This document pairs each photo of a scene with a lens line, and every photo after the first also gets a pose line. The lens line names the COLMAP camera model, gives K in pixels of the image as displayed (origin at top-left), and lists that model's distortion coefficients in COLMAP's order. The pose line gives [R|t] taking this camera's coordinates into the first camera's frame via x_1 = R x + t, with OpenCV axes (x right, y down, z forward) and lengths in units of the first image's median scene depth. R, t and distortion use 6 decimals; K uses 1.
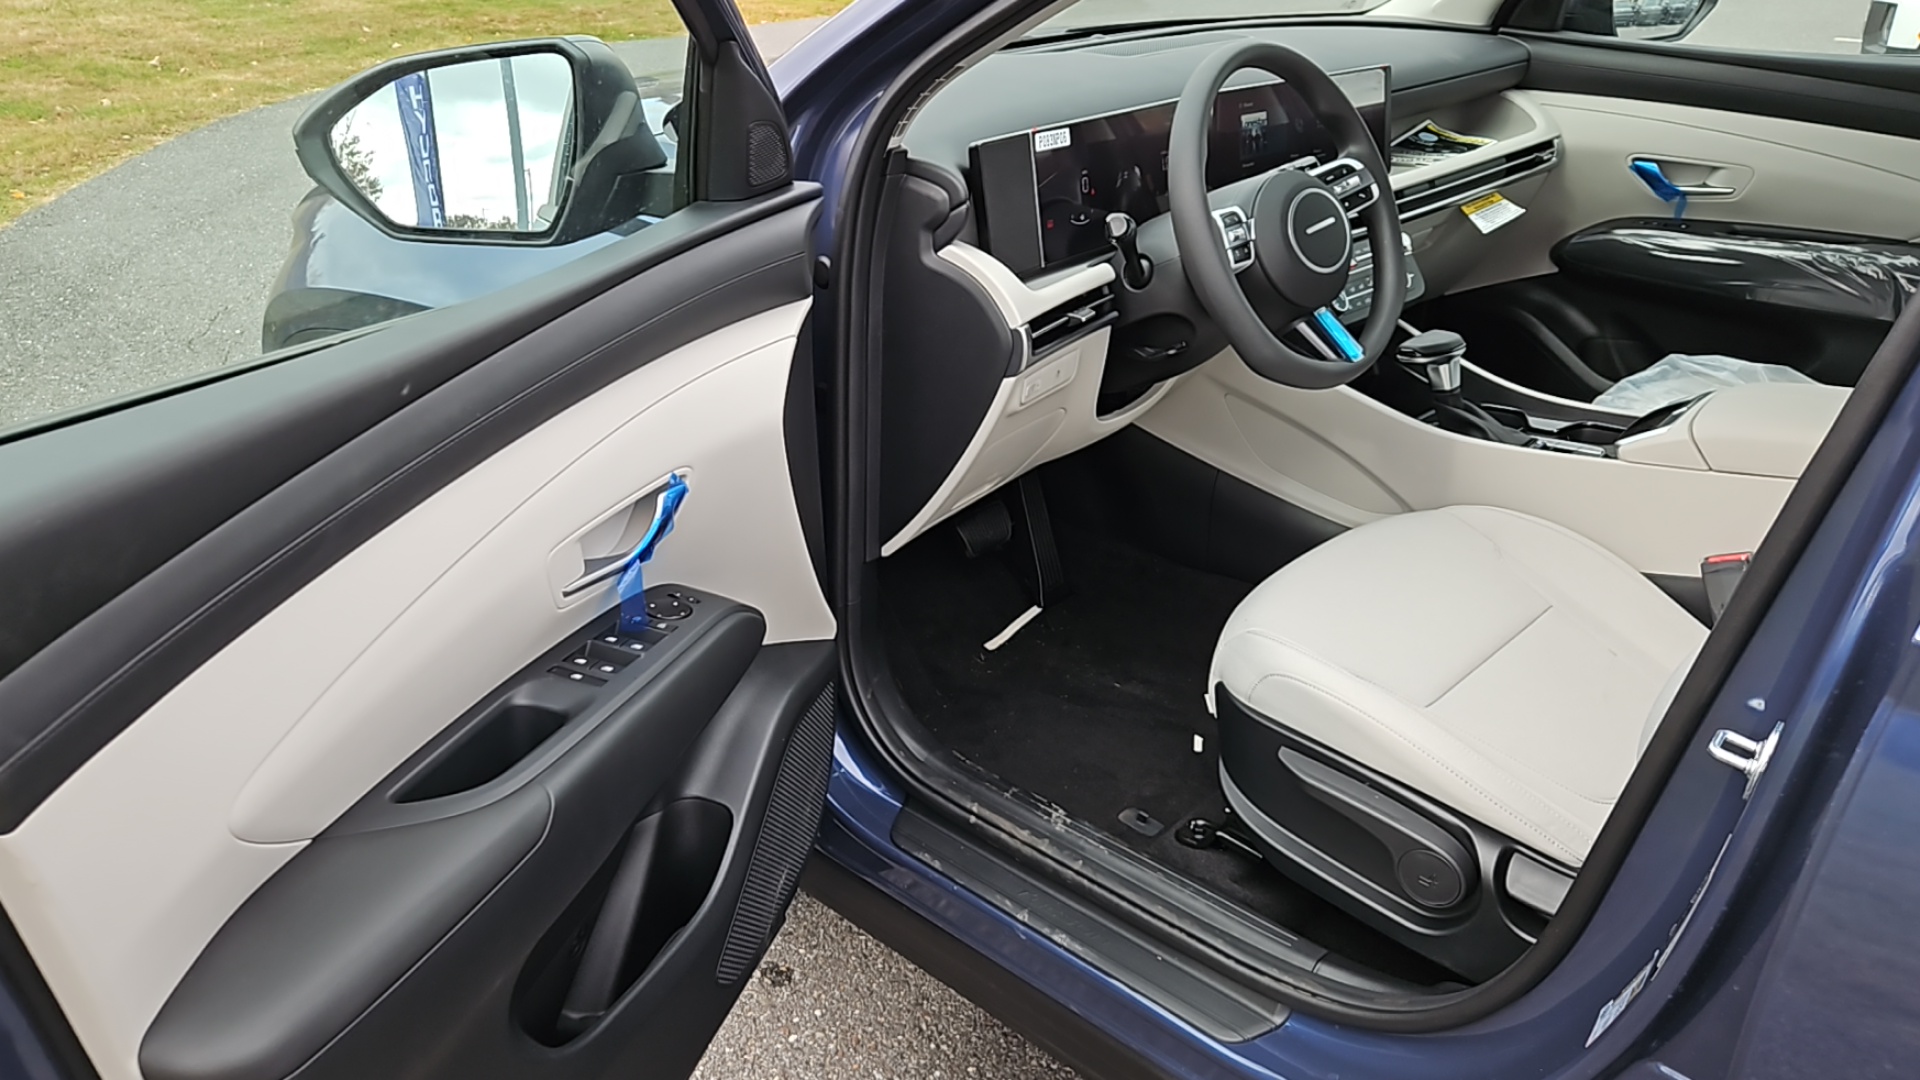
lens RADIAL K [[1464.3, 0, 965.0], [0, 1464.3, 542.2], [0, 0, 1]] dist [0.044385, -0.002926]
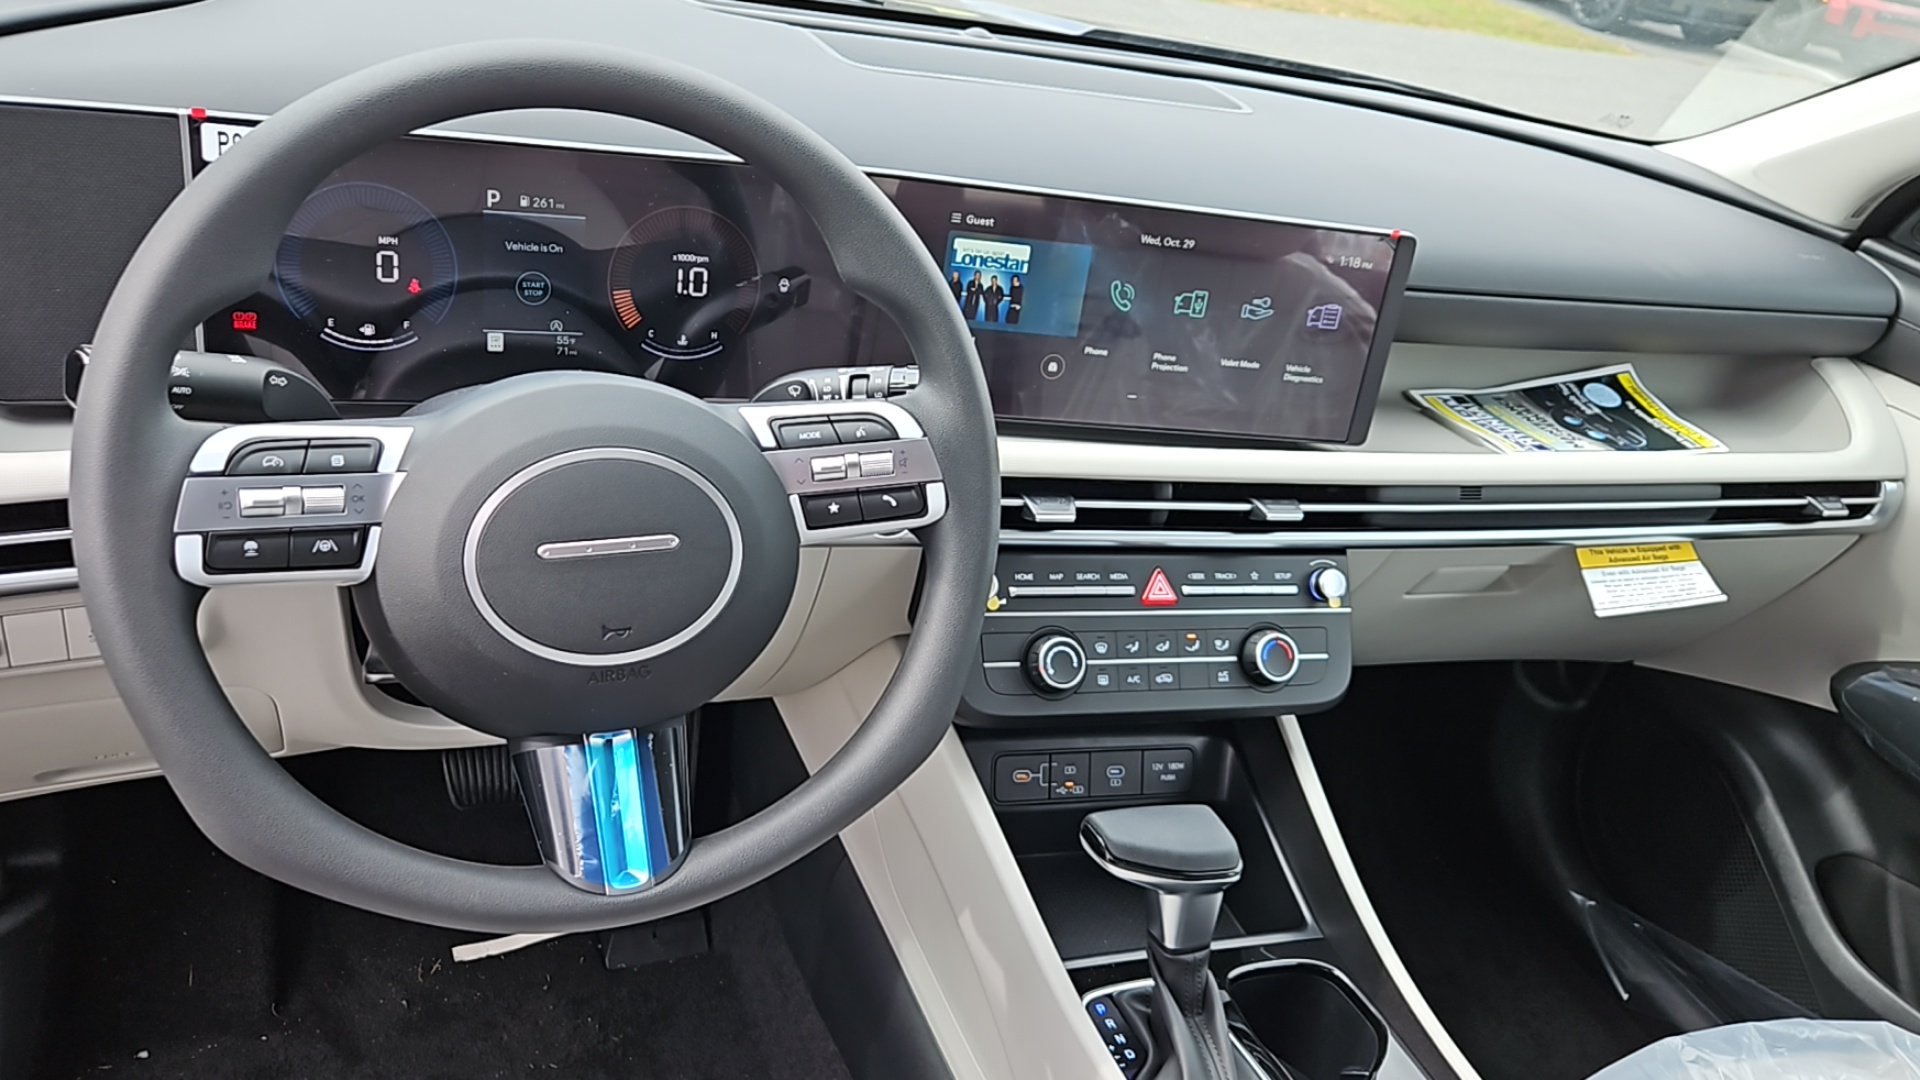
lens RADIAL K [[1464.3, 0, 956.0], [0, 1464.3, 537.7], [0, 0, 1]] dist [0.044385, -0.002926]
pose [[0.880487, 0.358984, -0.309634, 0.297549], [-0.355074, 0.932138, 0.071001, -0.187091], [0.314110, 0.047428, 0.948201, 0.443662]]
